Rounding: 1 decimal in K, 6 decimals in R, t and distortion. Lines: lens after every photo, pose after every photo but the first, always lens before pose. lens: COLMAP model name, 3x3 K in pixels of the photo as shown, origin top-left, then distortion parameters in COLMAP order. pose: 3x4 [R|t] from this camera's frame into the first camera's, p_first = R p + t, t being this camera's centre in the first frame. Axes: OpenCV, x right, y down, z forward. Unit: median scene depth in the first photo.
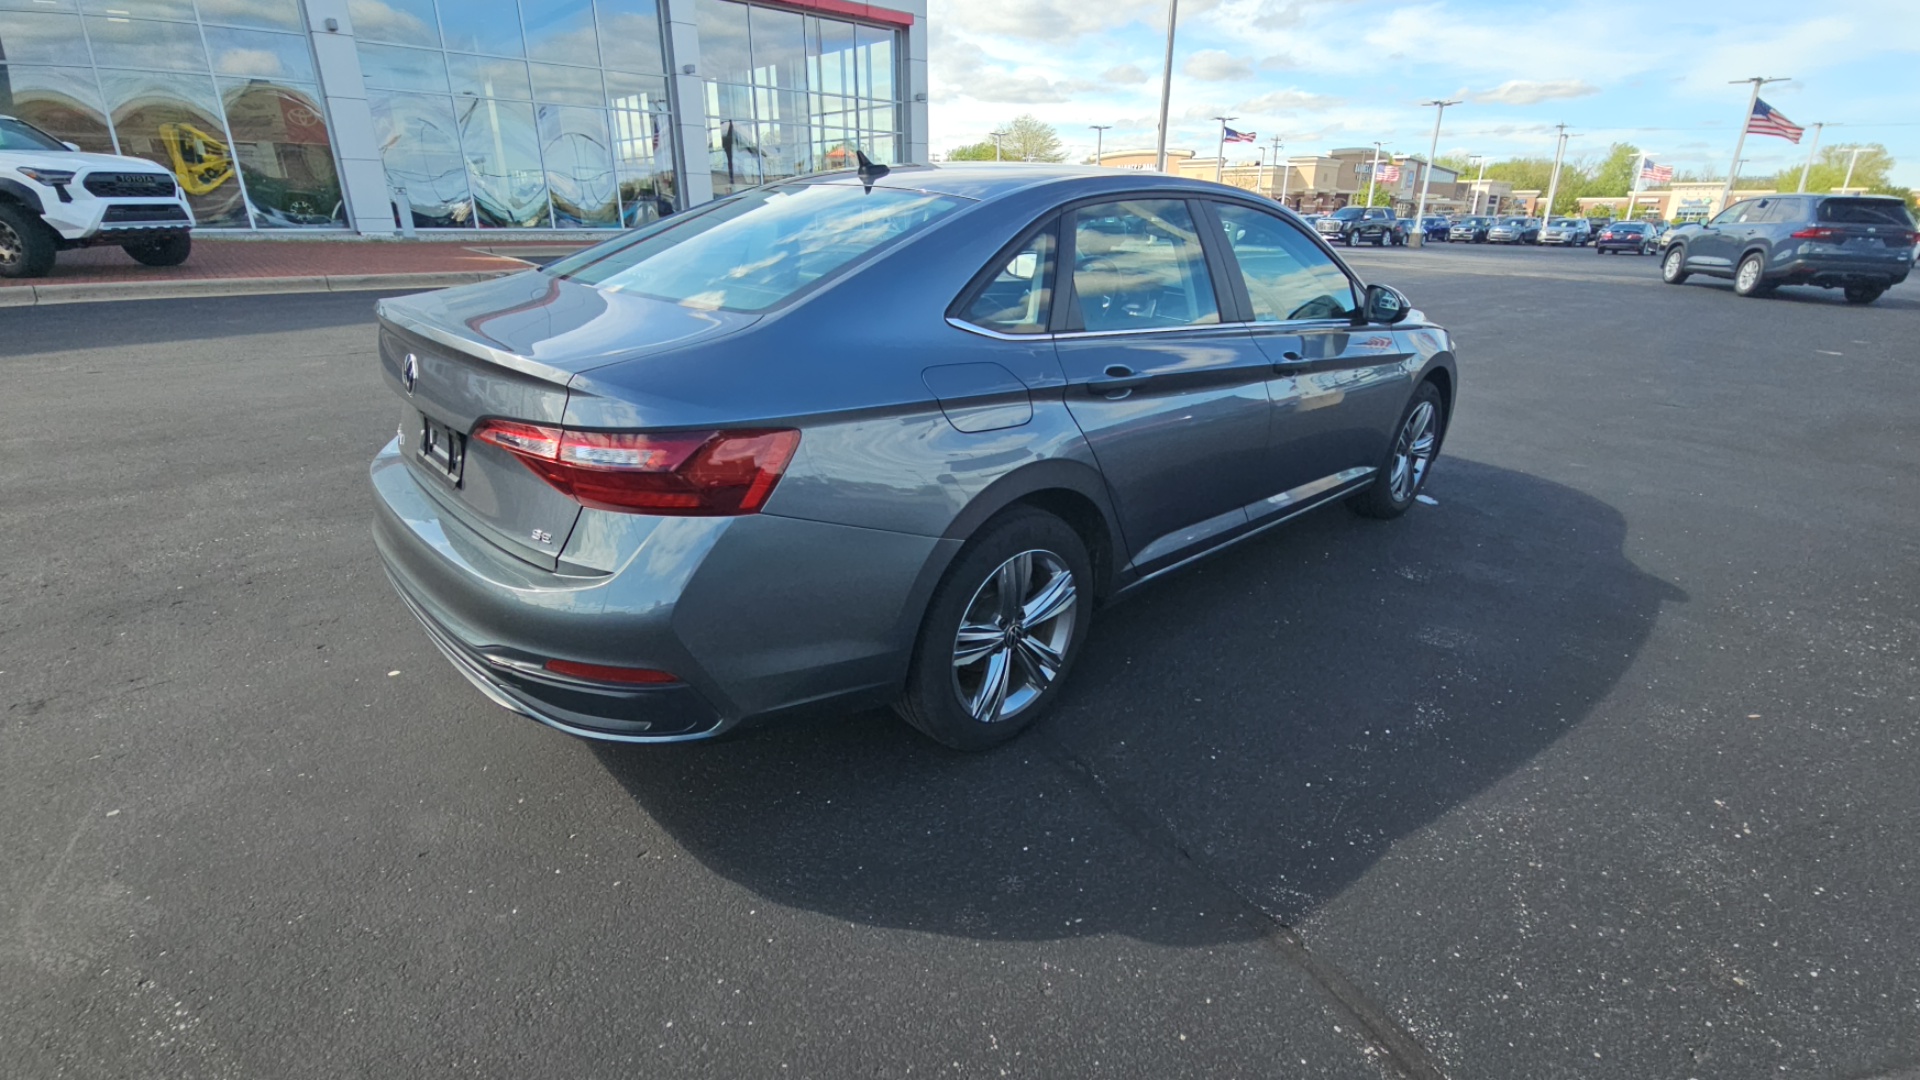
lens RADIAL K [[867.7, 0, 975.0], [0, 867.7, 544.8], [0, 0, 1]] dist [0.002486, -0.004249]
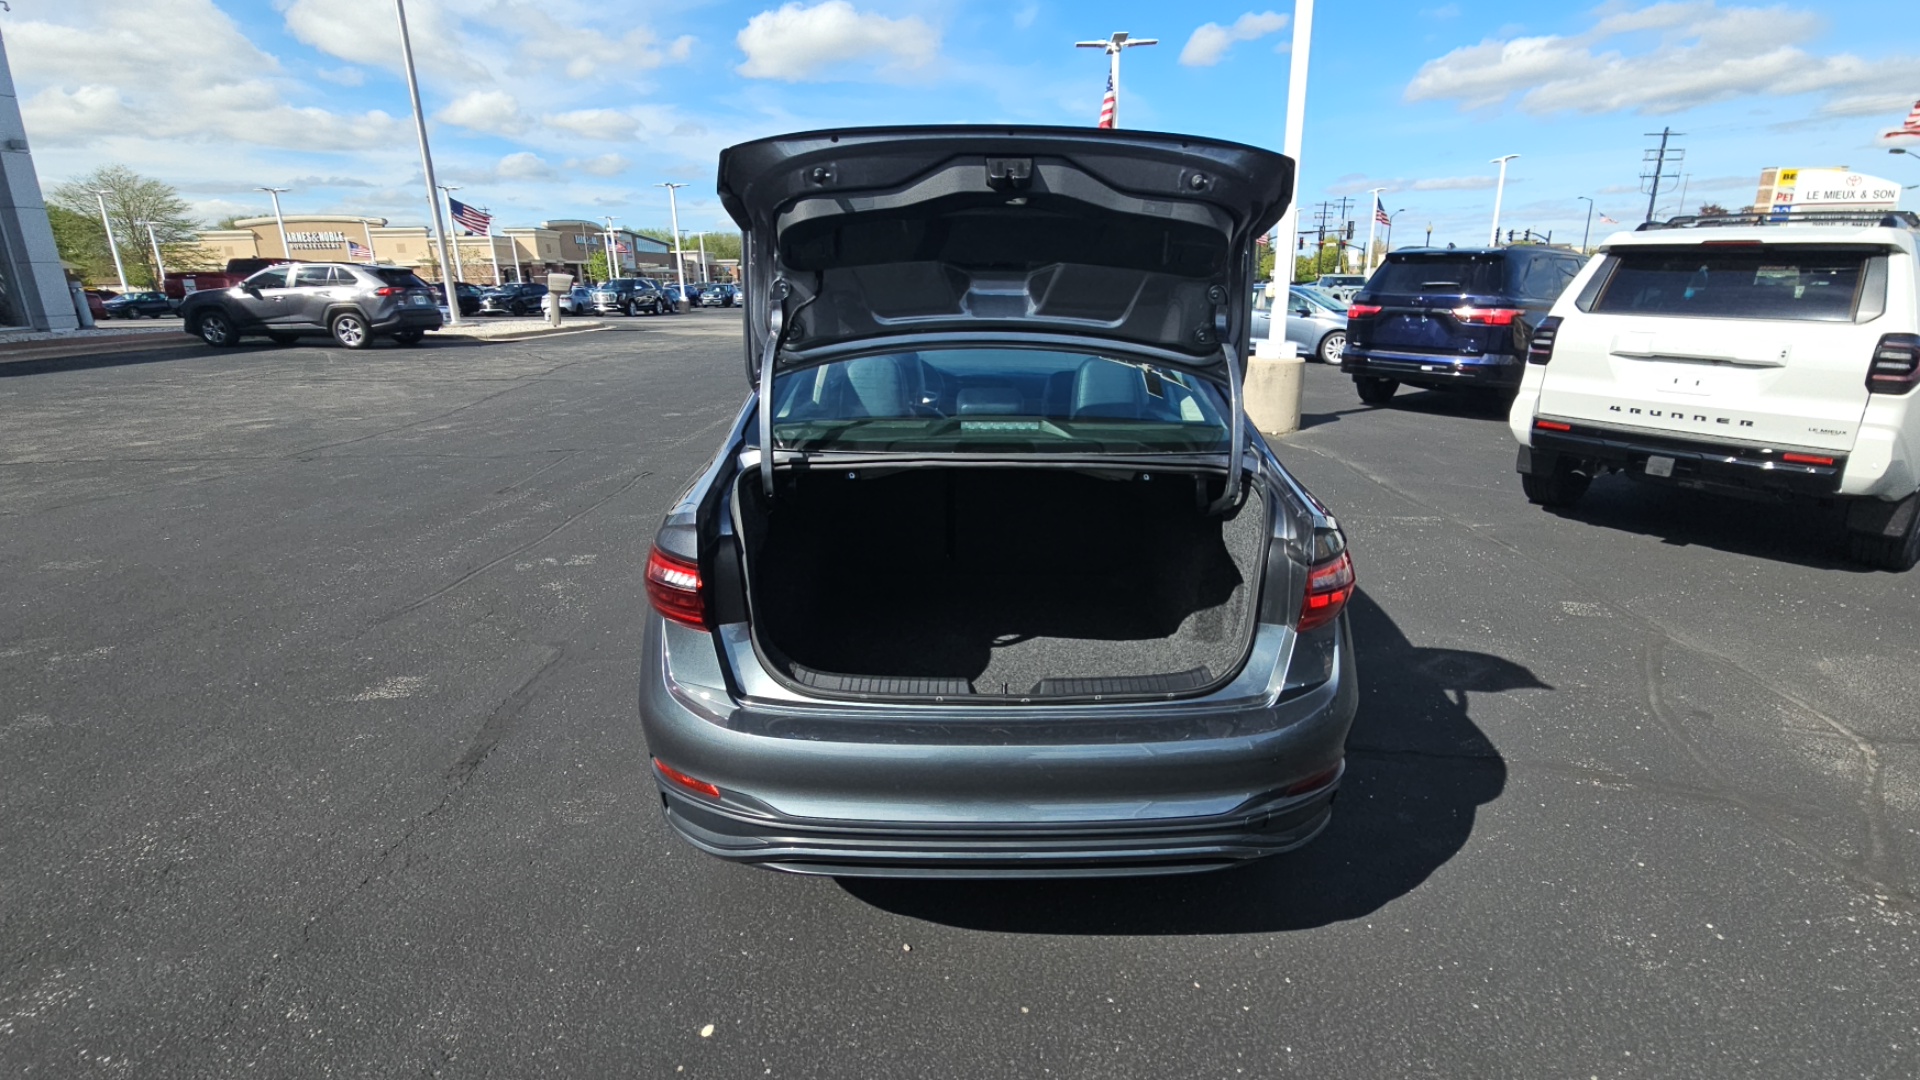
lens RADIAL K [[867.7, 0, 975.0], [0, 867.7, 544.8], [0, 0, 1]] dist [0.002486, -0.004249]
pose [[0.691540, -0.231632, 0.684192, -0.078323], [0.278927, 0.959355, 0.042866, -0.017078], [-0.666313, 0.161196, 0.728041, 0.023847]]
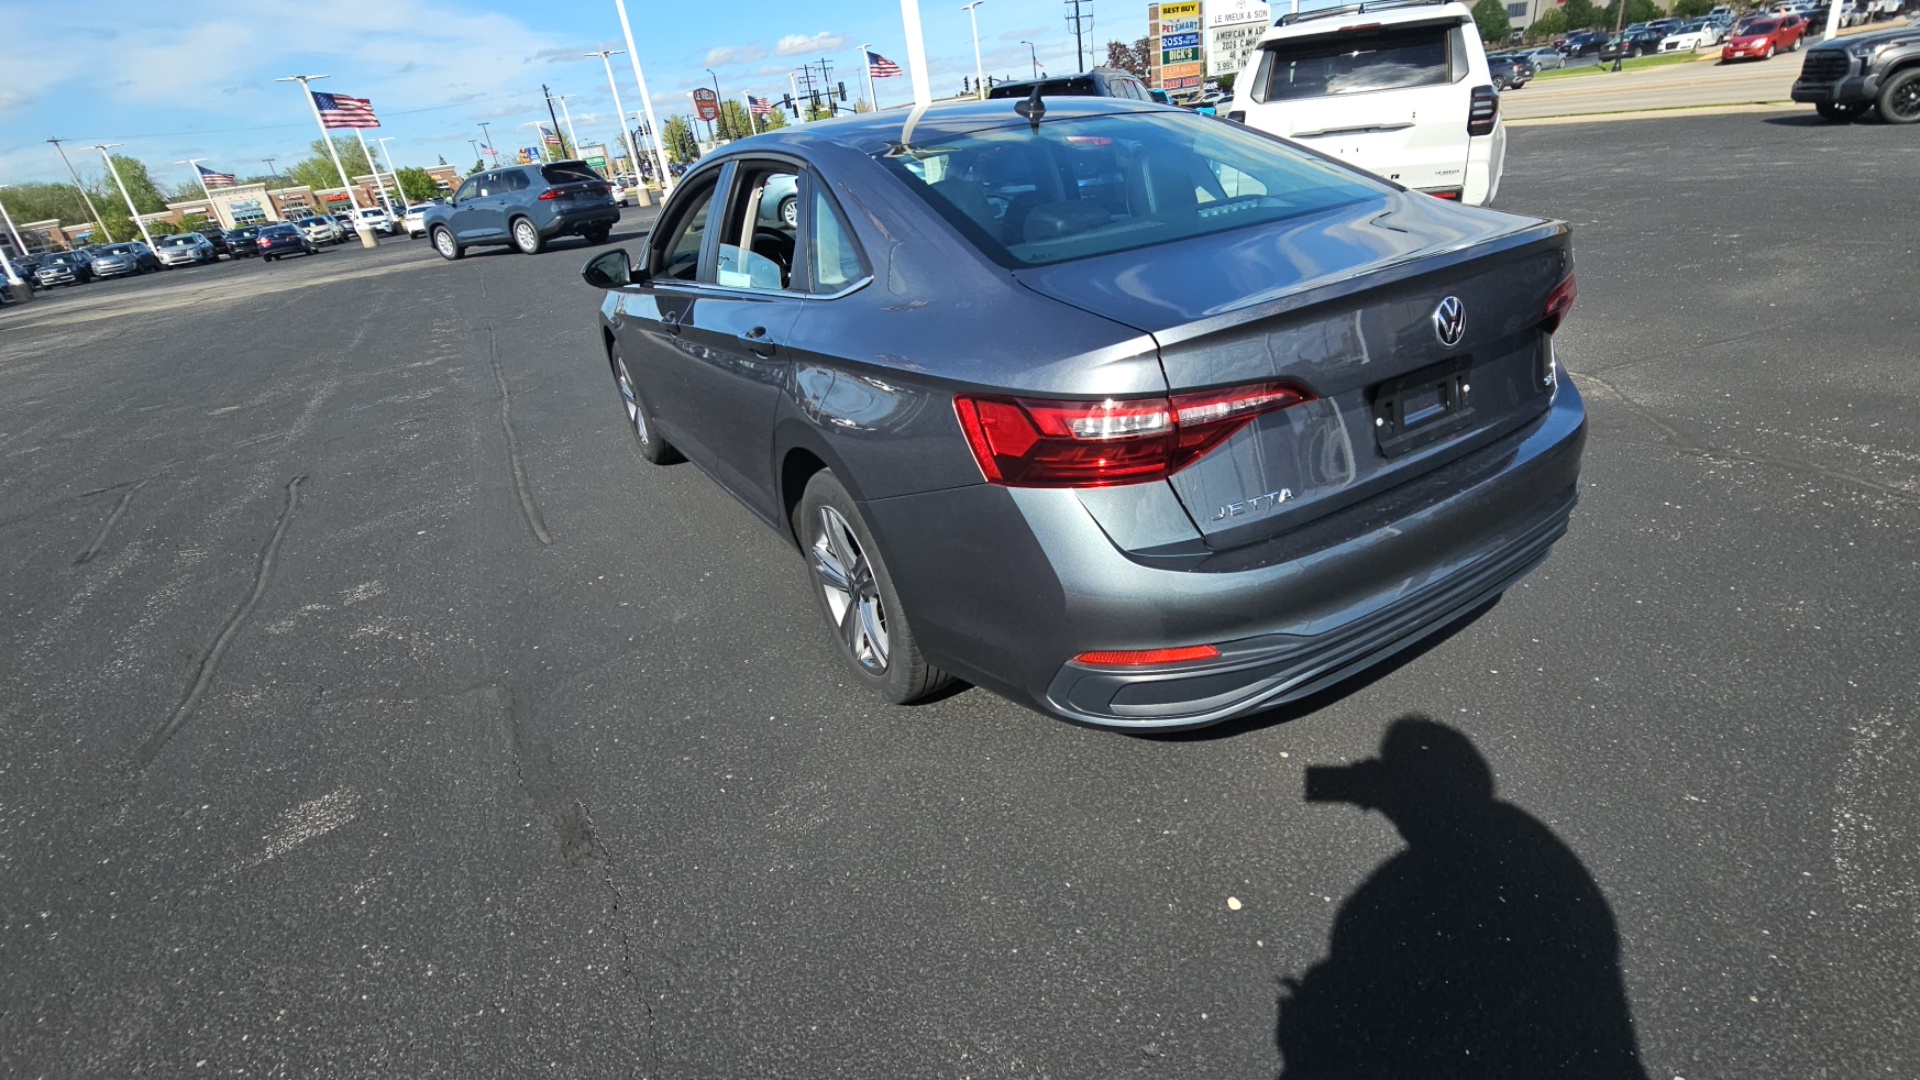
lens RADIAL K [[867.9, 0, 984.0], [0, 867.9, 543.3], [0, 0, 1]] dist [0.004111, -0.004648]
pose [[0.212991, -0.463969, 0.859865, -0.100904], [0.468495, 0.820787, 0.326835, -0.033883], [-0.857407, 0.333229, 0.392187, 0.075724]]
